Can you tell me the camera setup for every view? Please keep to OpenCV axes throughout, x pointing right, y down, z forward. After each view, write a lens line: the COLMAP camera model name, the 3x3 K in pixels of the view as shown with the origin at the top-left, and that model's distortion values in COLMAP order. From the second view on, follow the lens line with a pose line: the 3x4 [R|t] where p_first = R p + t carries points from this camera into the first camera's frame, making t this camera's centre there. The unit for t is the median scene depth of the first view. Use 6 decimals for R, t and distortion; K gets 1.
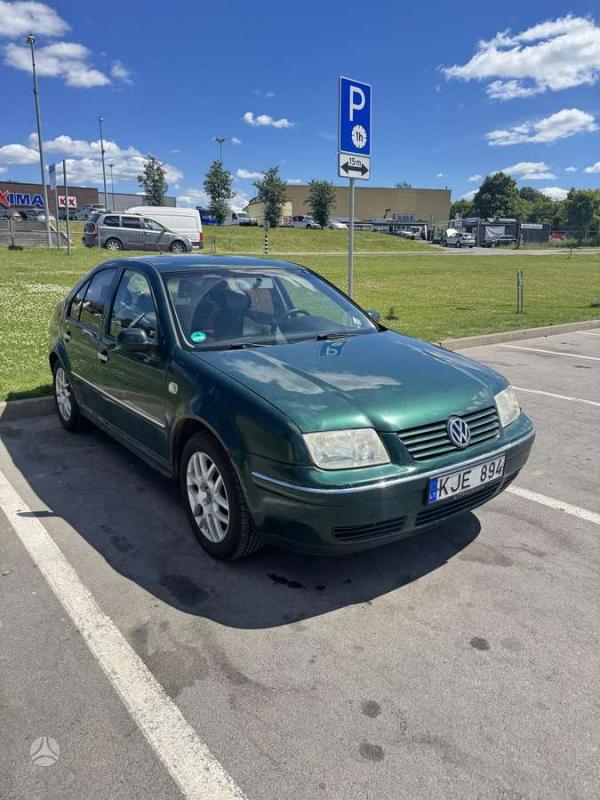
lens RADIAL K [[583.0, 0, 300.0], [0, 583.0, 400.0], [0, 0, 1]] dist [0.066761, -0.077078]
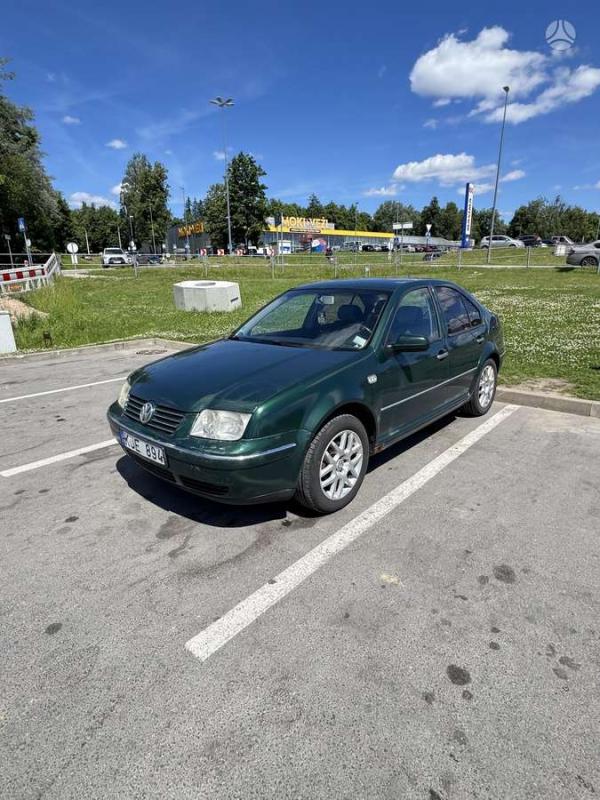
lens RADIAL K [[583.0, 0, 300.0], [0, 583.0, 400.0], [0, 0, 1]] dist [0.066761, -0.077078]
pose [[0.006977, 0.213355, -0.976950, 1.556979], [-0.196522, 0.958214, 0.207860, -0.279887], [0.980475, 0.190542, 0.048614, 1.307046]]
